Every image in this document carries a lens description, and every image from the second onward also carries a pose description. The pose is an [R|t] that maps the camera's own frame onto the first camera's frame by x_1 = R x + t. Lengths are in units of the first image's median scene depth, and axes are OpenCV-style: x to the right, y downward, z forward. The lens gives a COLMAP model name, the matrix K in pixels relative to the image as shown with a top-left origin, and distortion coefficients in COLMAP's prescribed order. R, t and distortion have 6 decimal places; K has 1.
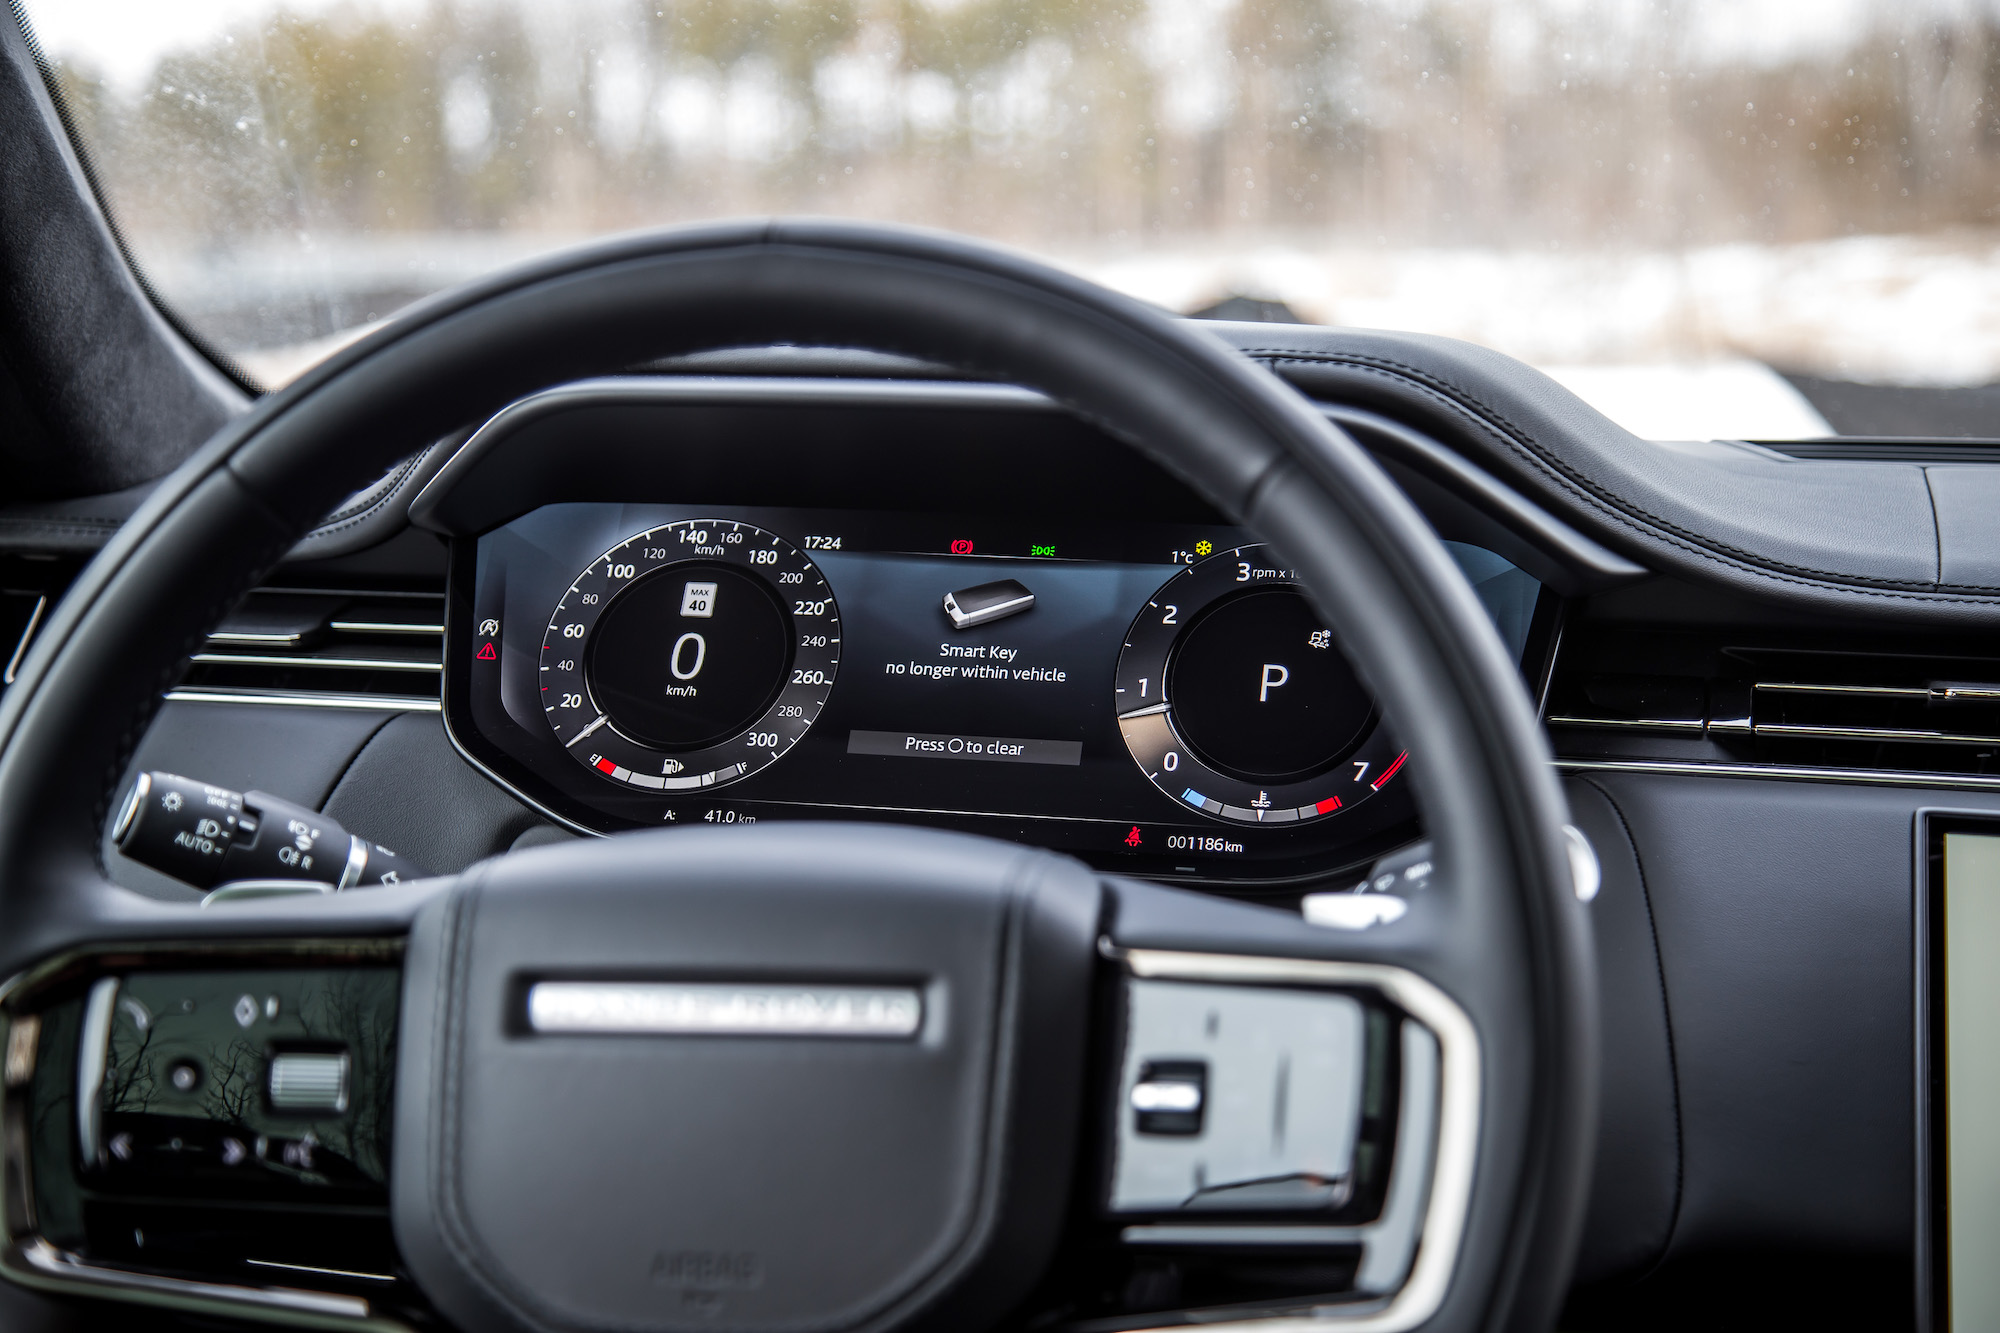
lens RADIAL K [[3448.3, 0, 1006.3], [0, 3448.3, 670.4], [0, 0, 1]] dist [0.323525, 0.000000]
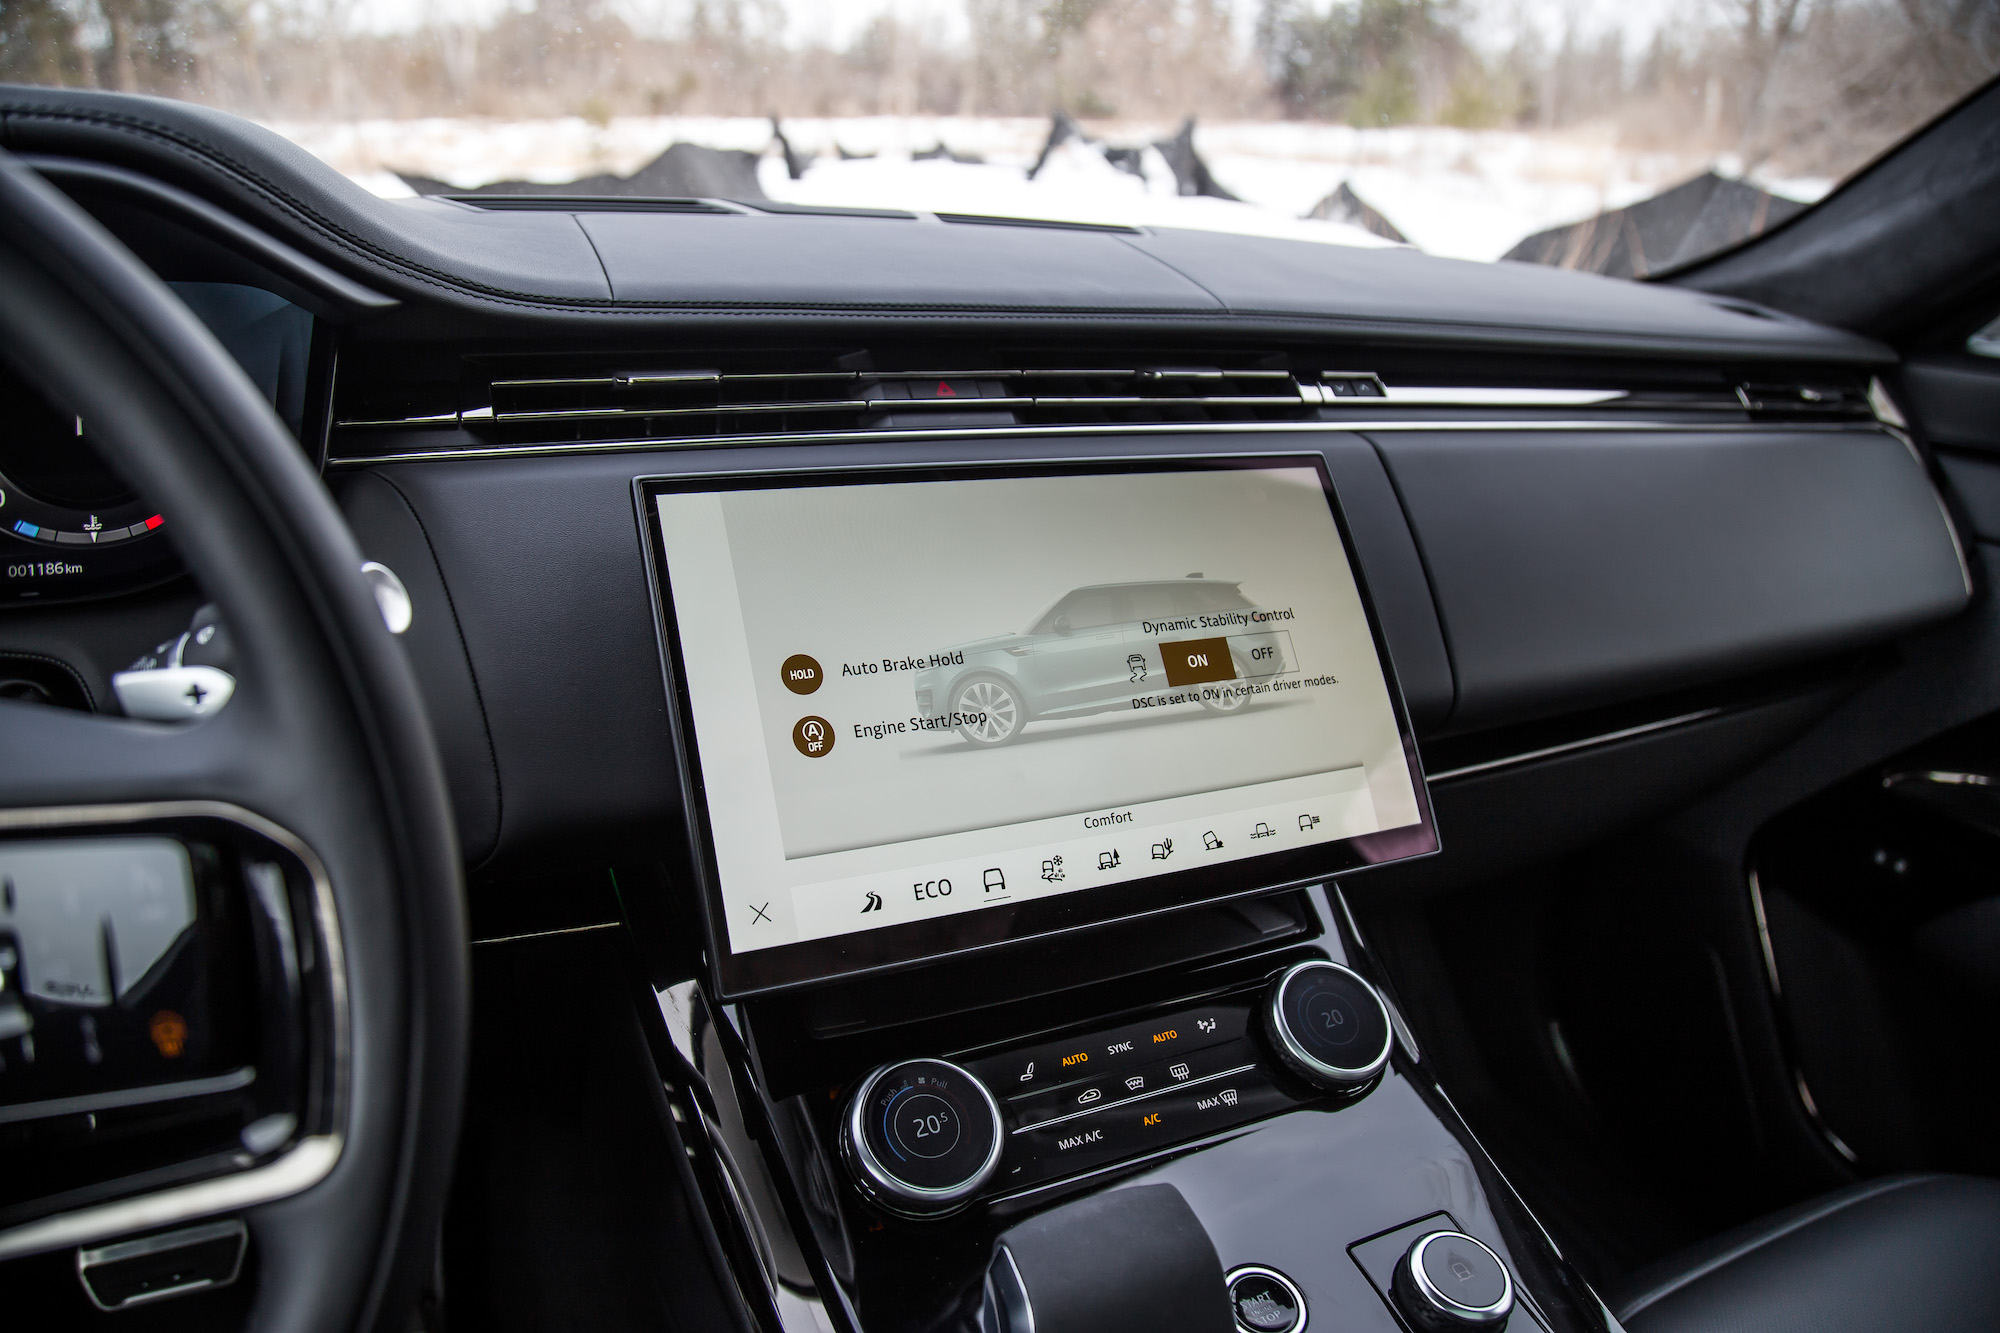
lens RADIAL K [[1347.6, 0, 1007.3], [0, 1347.6, 678.5], [0, 0, 1]] dist [-0.111144, 0.041897]
pose [[0.810107, -0.192434, 0.553801, 0.072729], [0.032497, 0.957885, 0.285306, -0.025297], [-0.585380, -0.213132, 0.782244, 0.466772]]
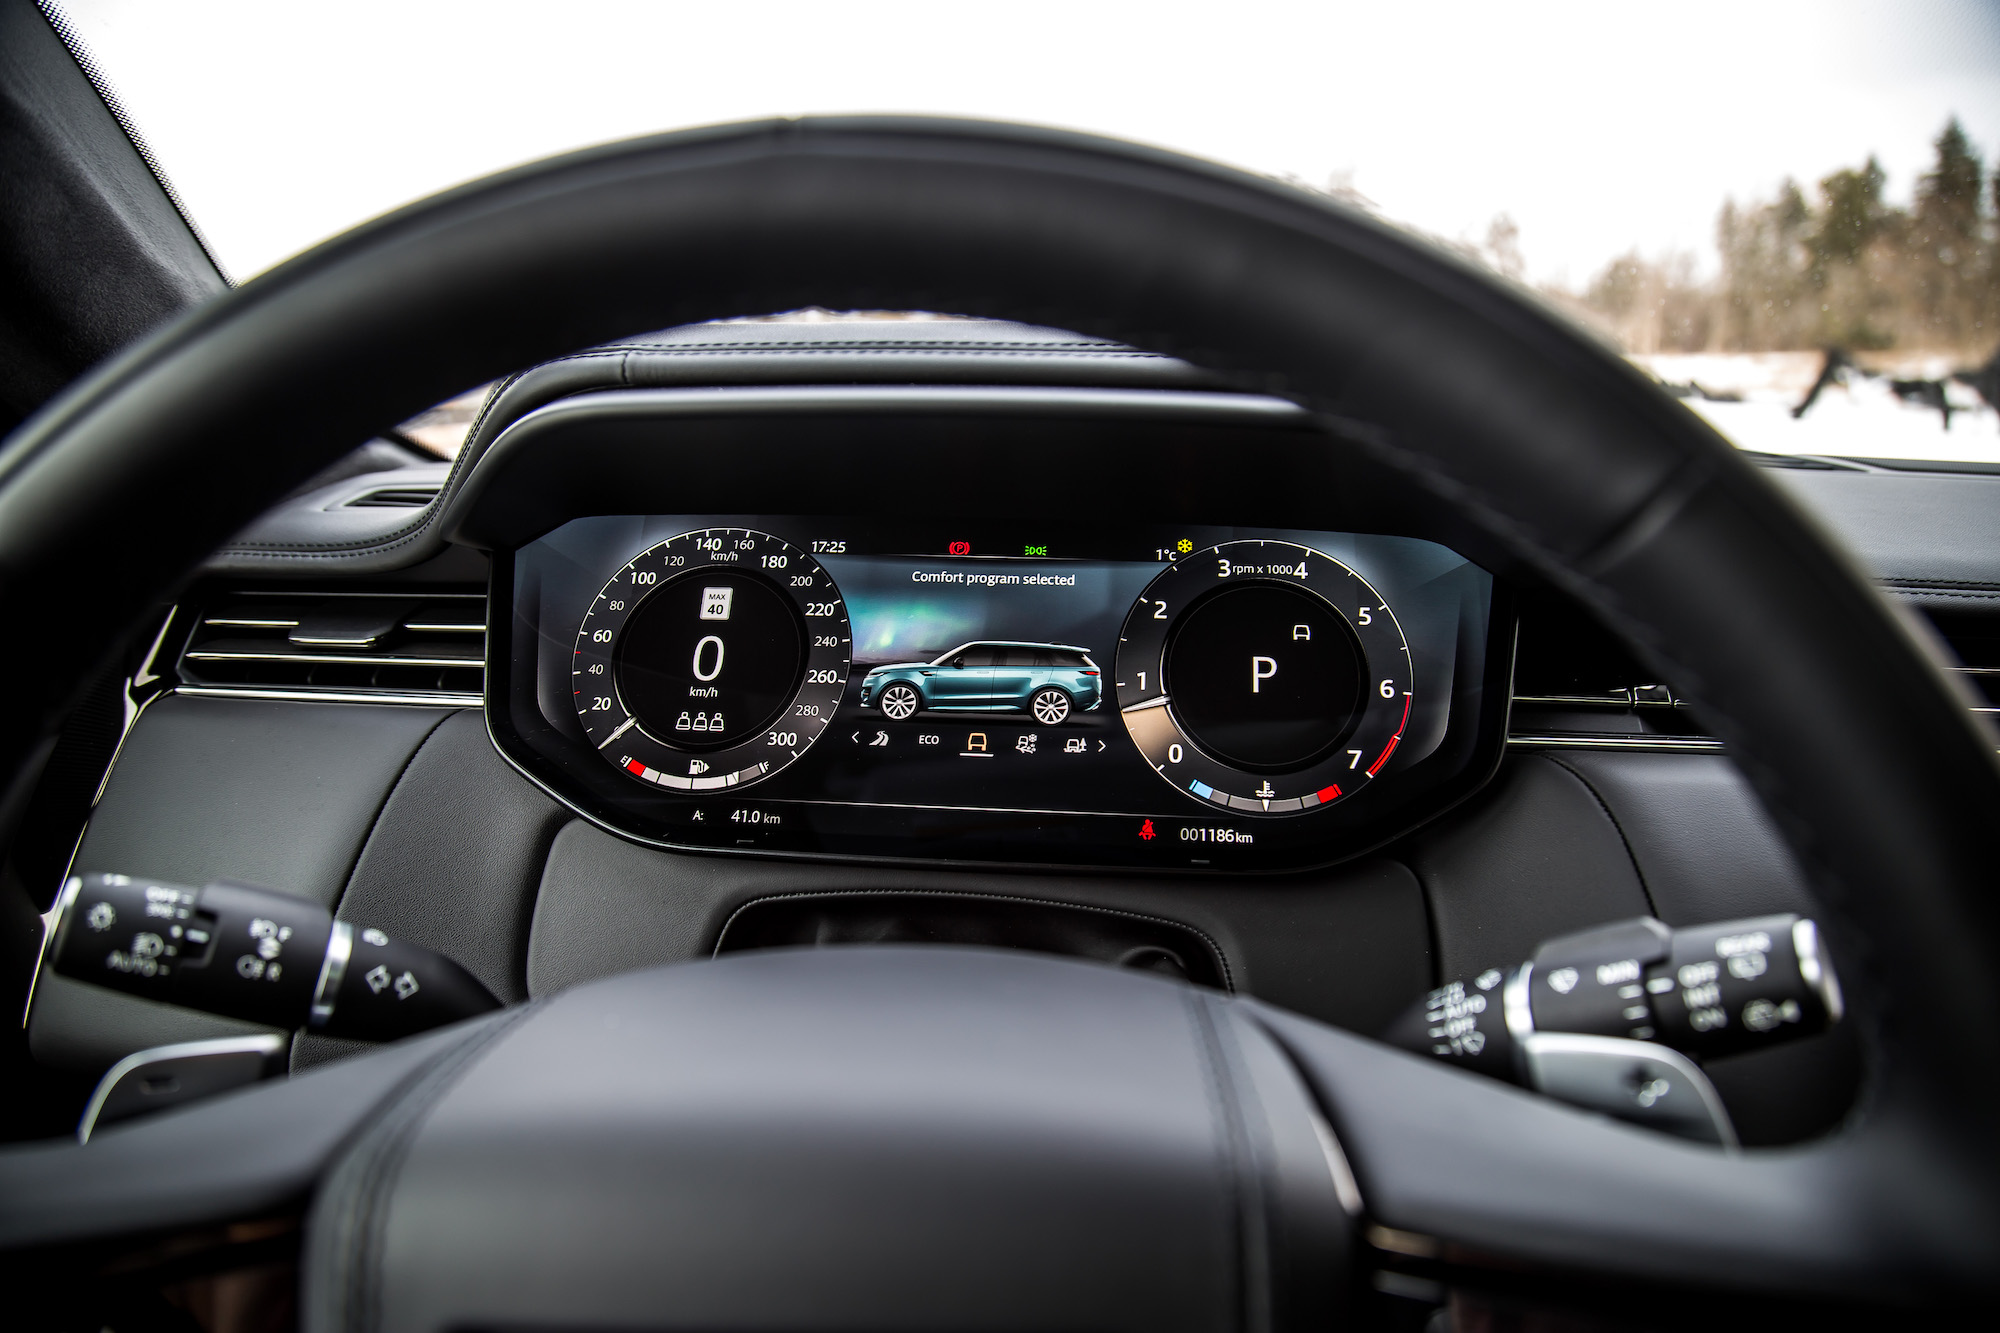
lens RADIAL K [[1347.6, 0, 1005.5], [0, 1347.6, 679.4], [0, 0, 1]] dist [-0.111144, 0.041897]
pose [[0.992949, -0.035888, 0.112976, -0.049611], [0.023980, 0.994177, 0.105056, -0.040596], [-0.116088, -0.101606, 0.988028, 0.600104]]
